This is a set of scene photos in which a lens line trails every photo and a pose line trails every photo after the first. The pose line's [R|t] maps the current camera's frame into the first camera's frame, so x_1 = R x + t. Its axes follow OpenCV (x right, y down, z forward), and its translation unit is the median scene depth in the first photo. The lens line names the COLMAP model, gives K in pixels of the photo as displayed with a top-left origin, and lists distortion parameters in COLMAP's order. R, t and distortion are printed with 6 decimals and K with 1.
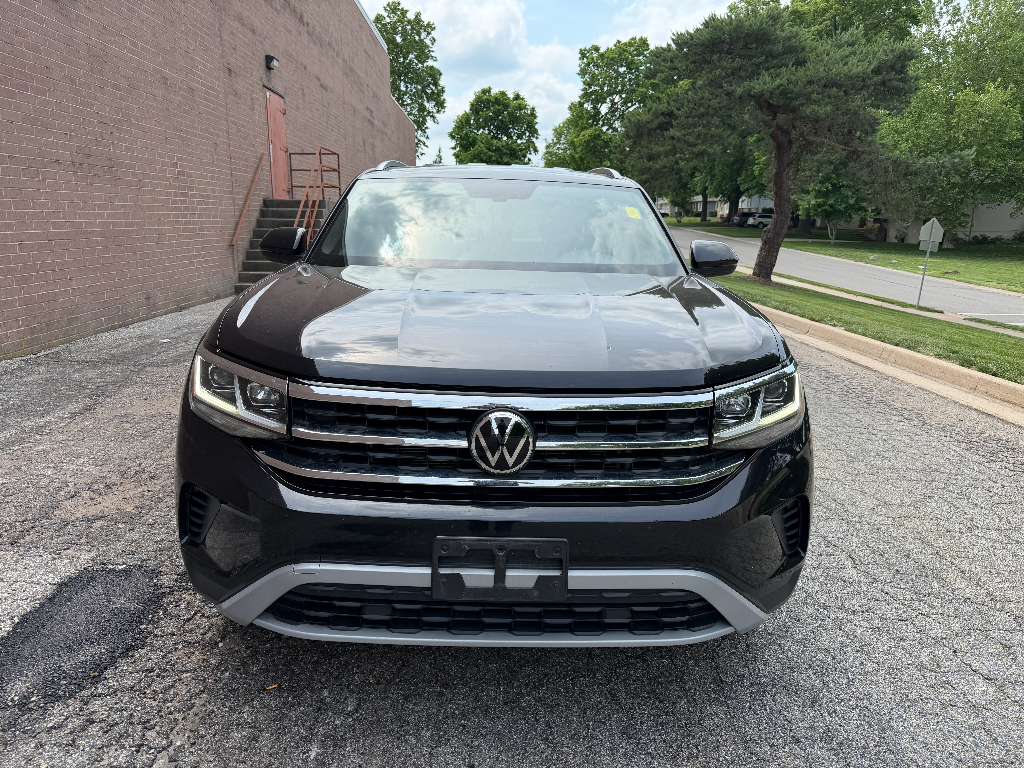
lens RADIAL K [[709.9, 0, 501.3], [0, 709.9, 412.3], [0, 0, 1]] dist [0.012026, -0.047069]
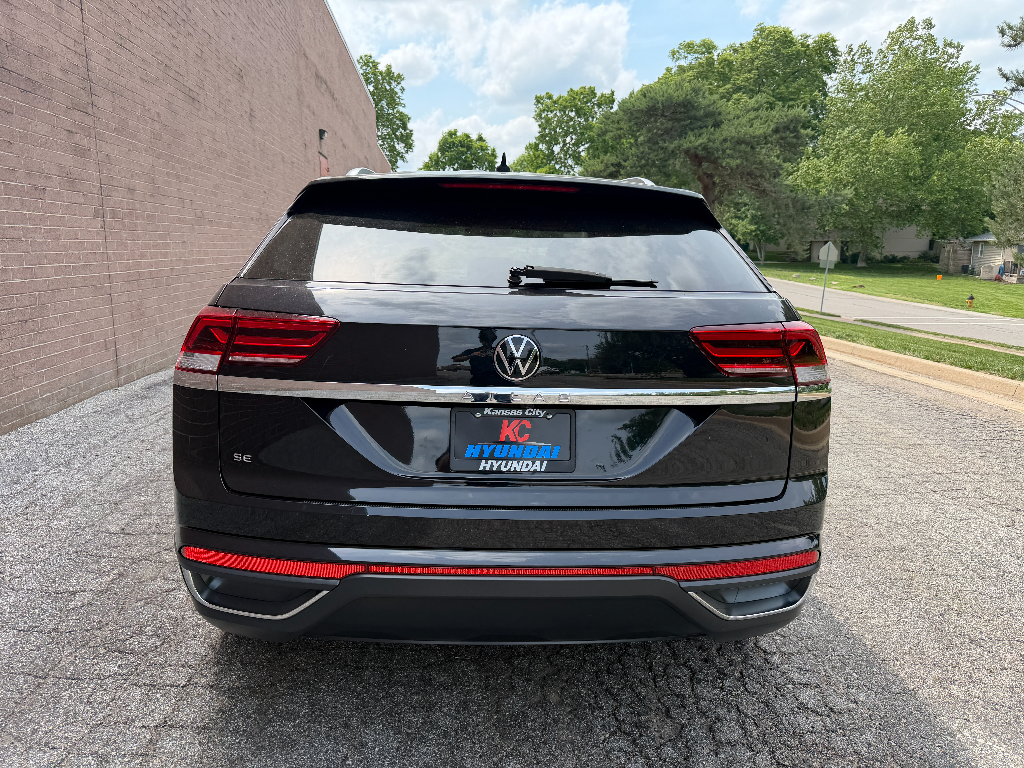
lens RADIAL K [[709.9, 0, 501.3], [0, 709.9, 412.3], [0, 0, 1]] dist [0.012026, -0.047069]
pose [[0.997677, -0.029462, 0.061423, -0.024947], [0.031765, 0.998816, -0.036848, 0.024731], [-0.060265, 0.038714, 0.997431, -0.093834]]
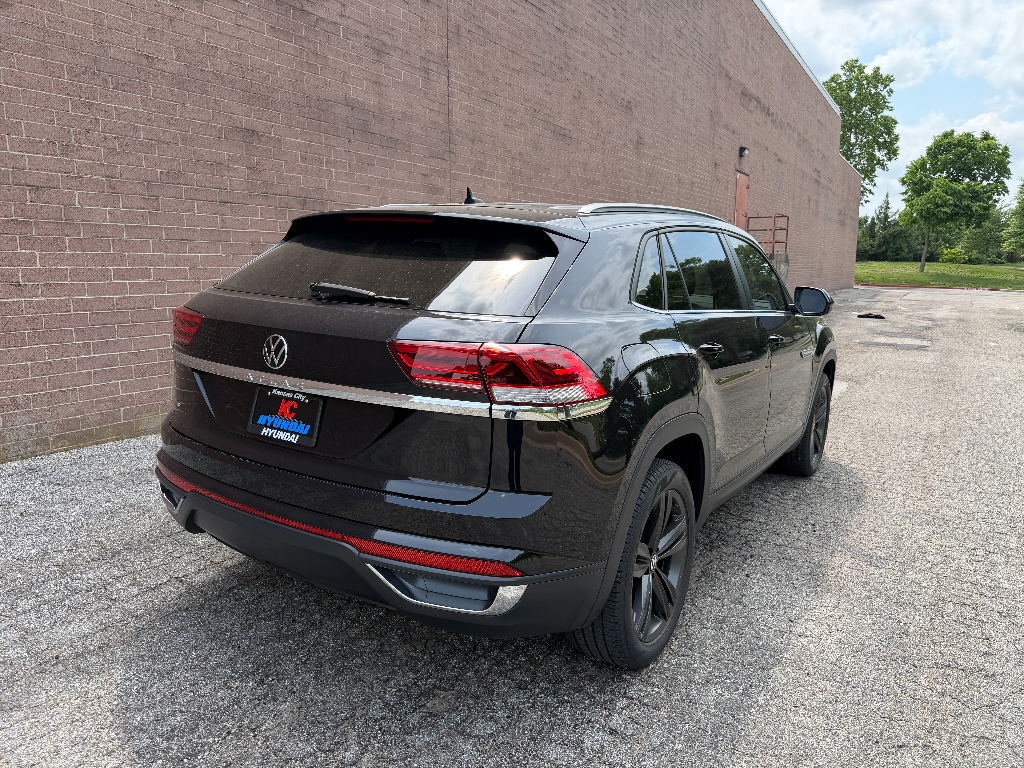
lens RADIAL K [[709.9, 0, 501.3], [0, 709.9, 412.3], [0, 0, 1]] dist [0.012026, -0.047069]
pose [[0.842745, 0.099427, -0.529051, 0.012838], [-0.133007, 0.990783, -0.025670, 0.023931], [0.521622, 0.092001, 0.848202, -0.090856]]
